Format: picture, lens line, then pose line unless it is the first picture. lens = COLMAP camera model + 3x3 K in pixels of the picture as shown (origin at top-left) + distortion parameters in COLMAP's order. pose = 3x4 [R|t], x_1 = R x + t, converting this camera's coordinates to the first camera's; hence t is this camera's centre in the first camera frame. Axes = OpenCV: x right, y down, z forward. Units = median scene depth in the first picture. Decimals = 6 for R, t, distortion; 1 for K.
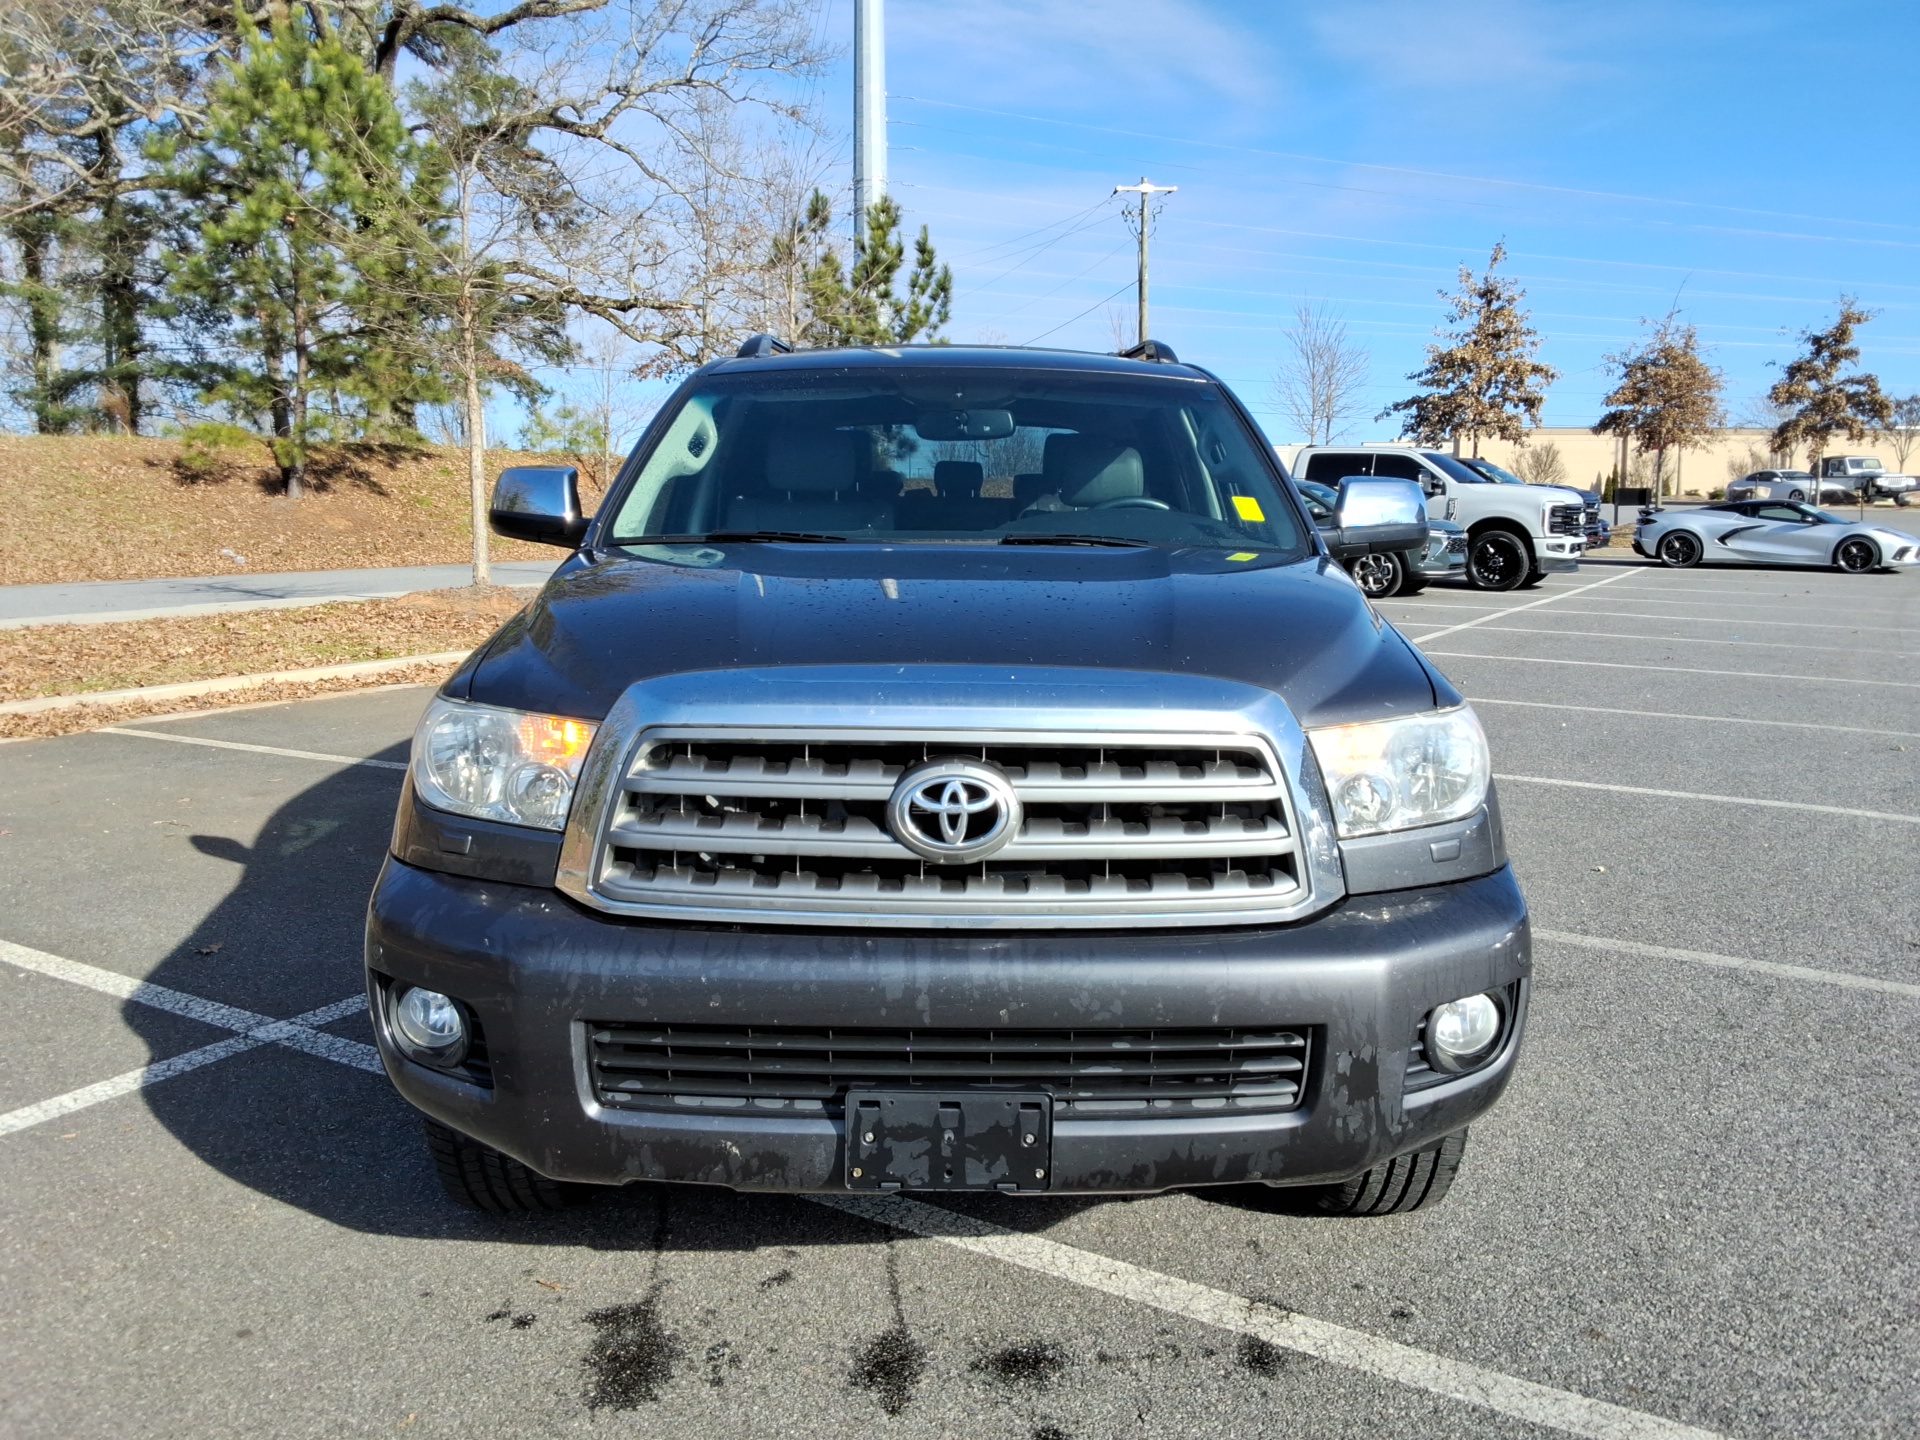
lens RADIAL K [[1522.0, 0, 967.9], [0, 1522.0, 716.7], [0, 0, 1]] dist [0.079699, -0.107734]
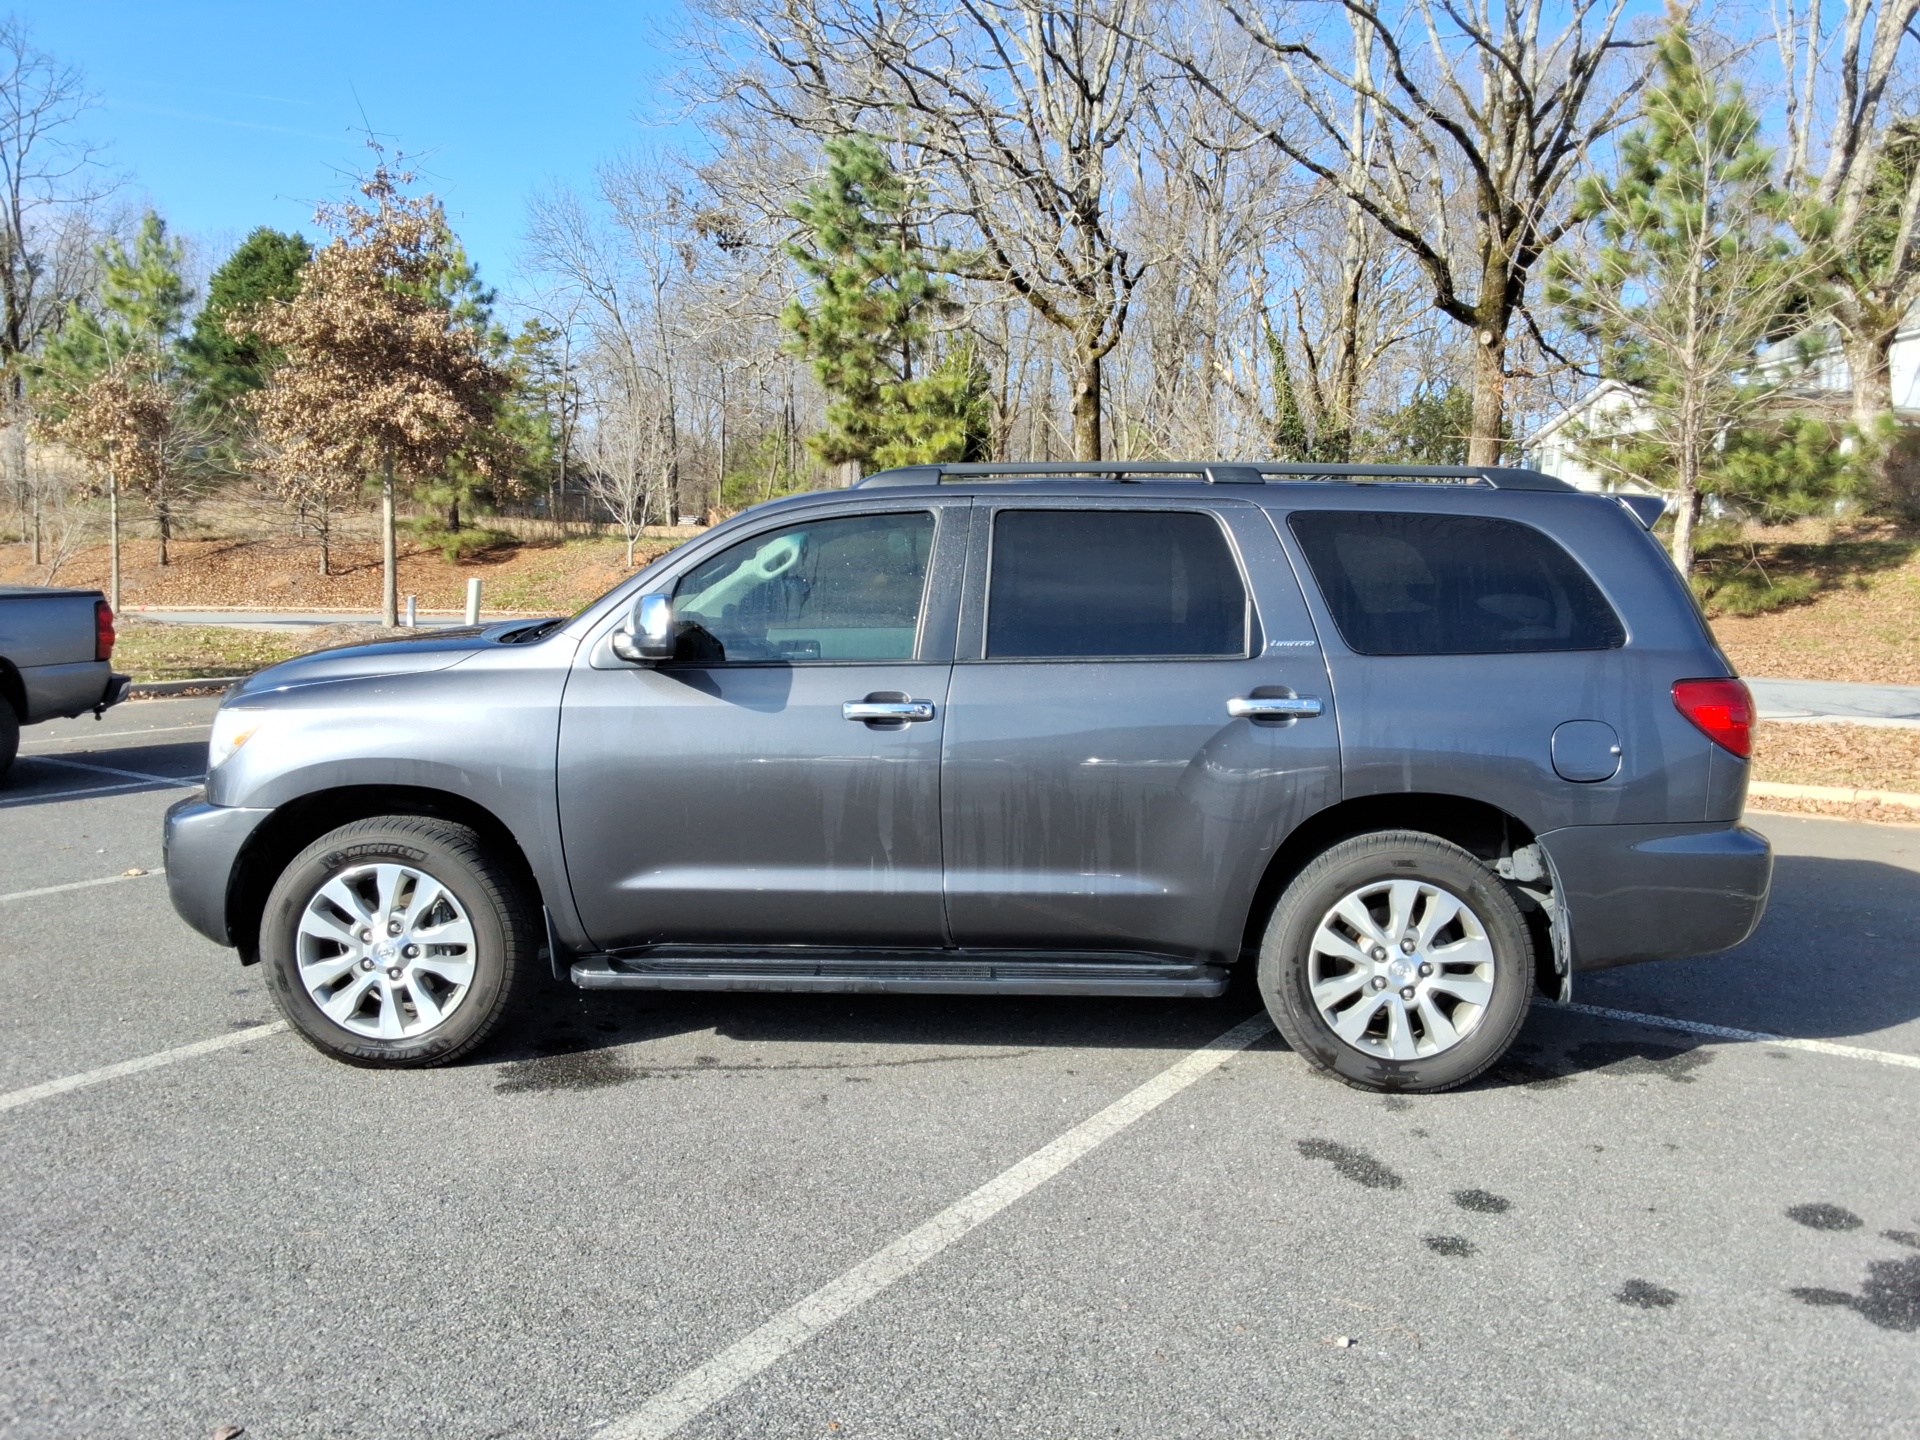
lens RADIAL K [[1522.0, 0, 964.7], [0, 1522.0, 718.4], [0, 0, 1]] dist [0.079699, -0.107734]
pose [[-0.051498, 0.099008, -0.993753, 1.204790], [-0.163923, 0.980739, 0.106206, -0.191702], [0.985128, 0.168369, -0.034277, 1.109522]]
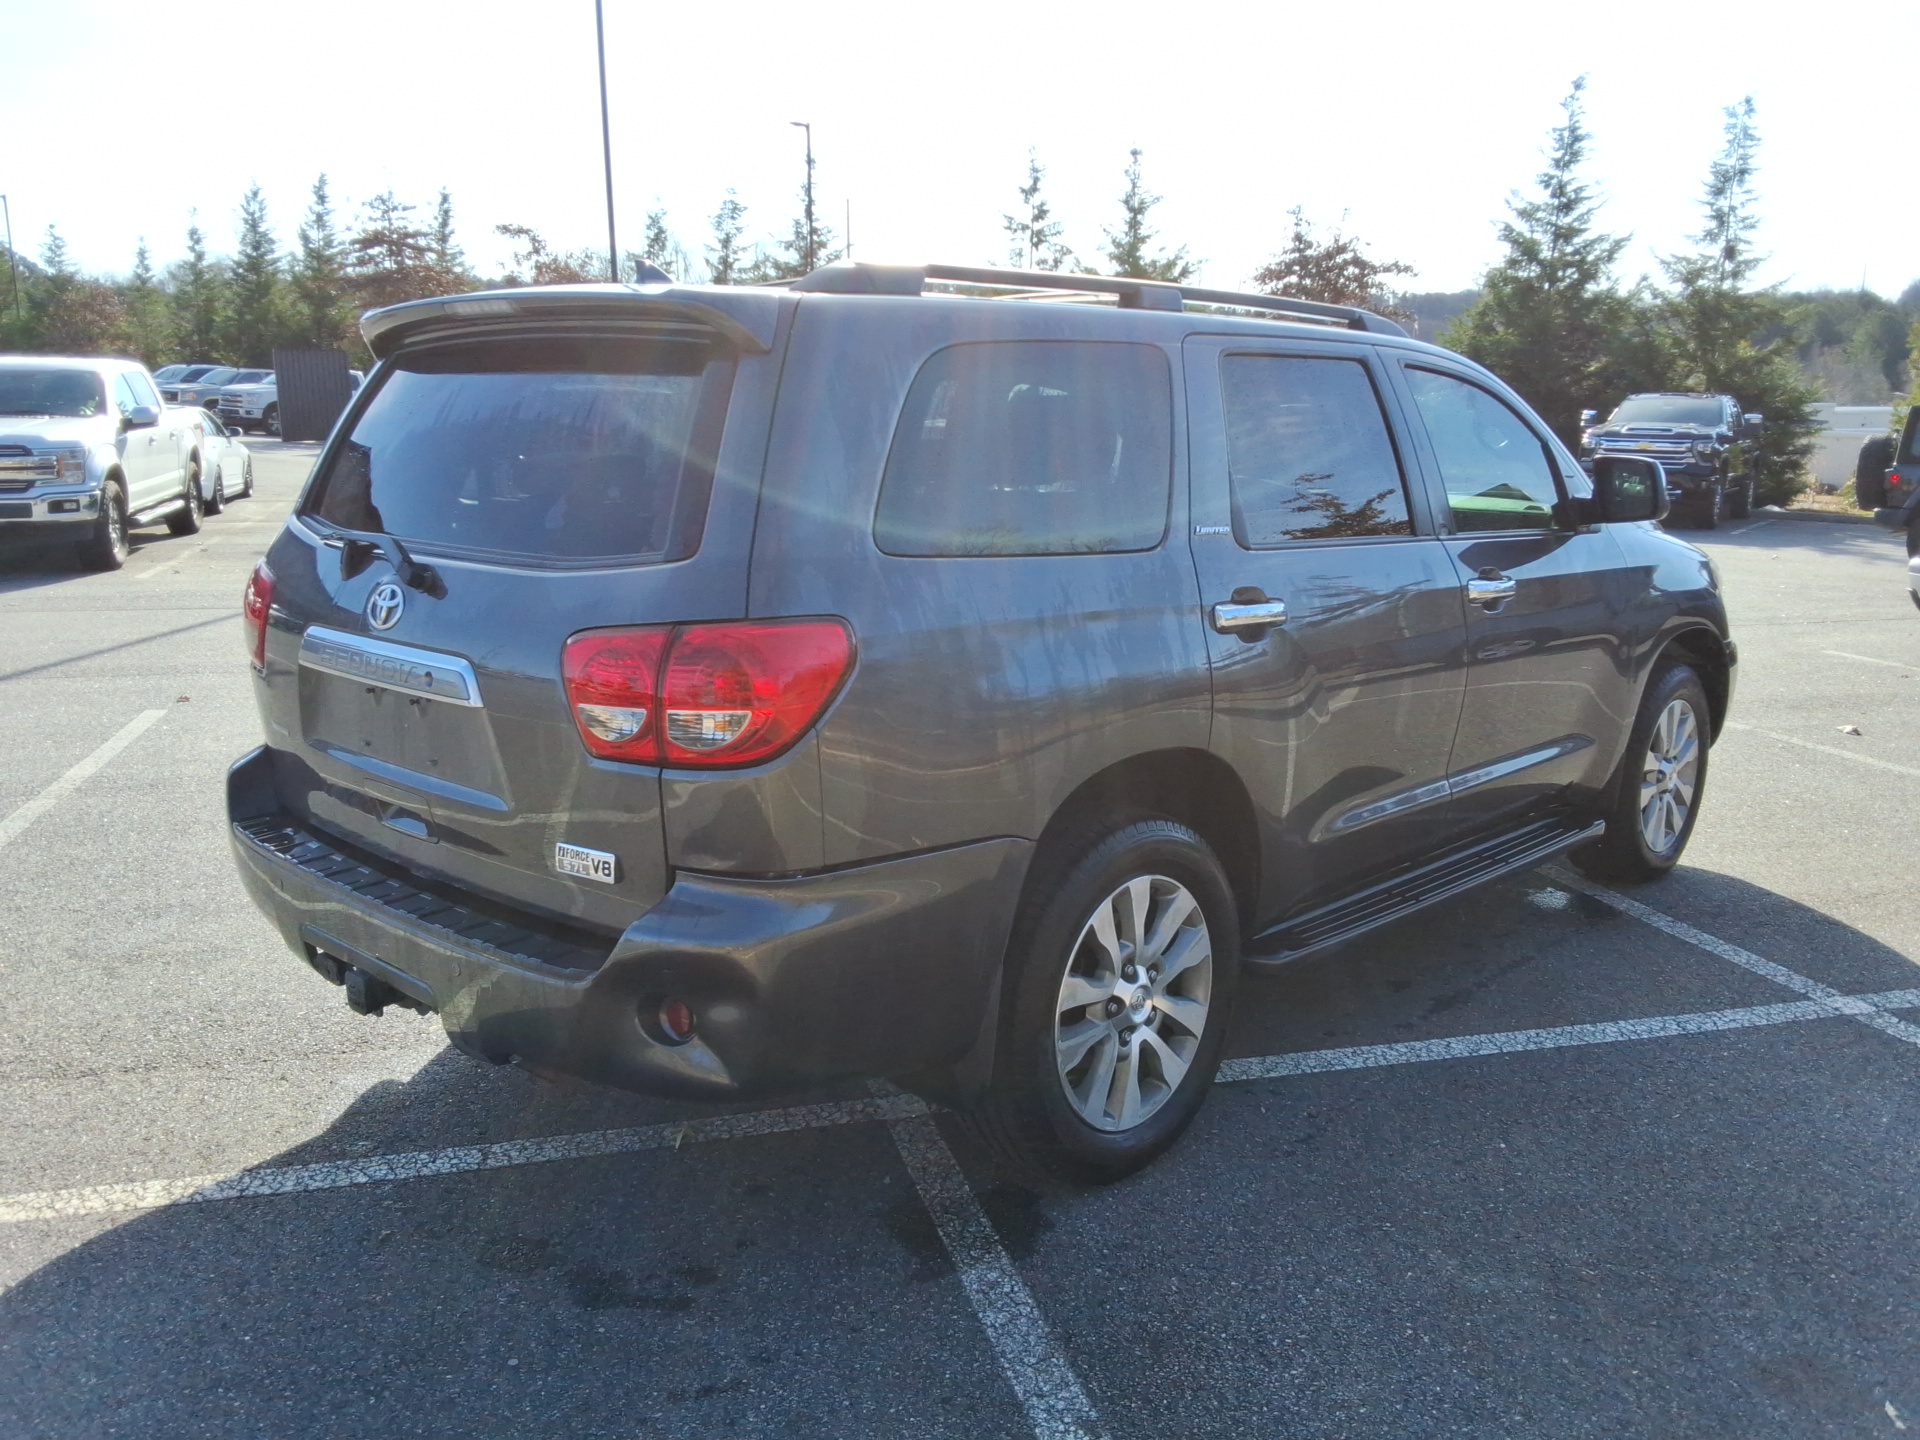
lens RADIAL K [[1522.0, 0, 969.8], [0, 1522.0, 719.1], [0, 0, 1]] dist [0.079699, -0.107734]
pose [[-0.720102, -0.148688, 0.677750, -0.642261], [0.087238, 0.949619, 0.301021, -0.319604], [-0.688362, 0.275892, -0.670851, 1.880344]]
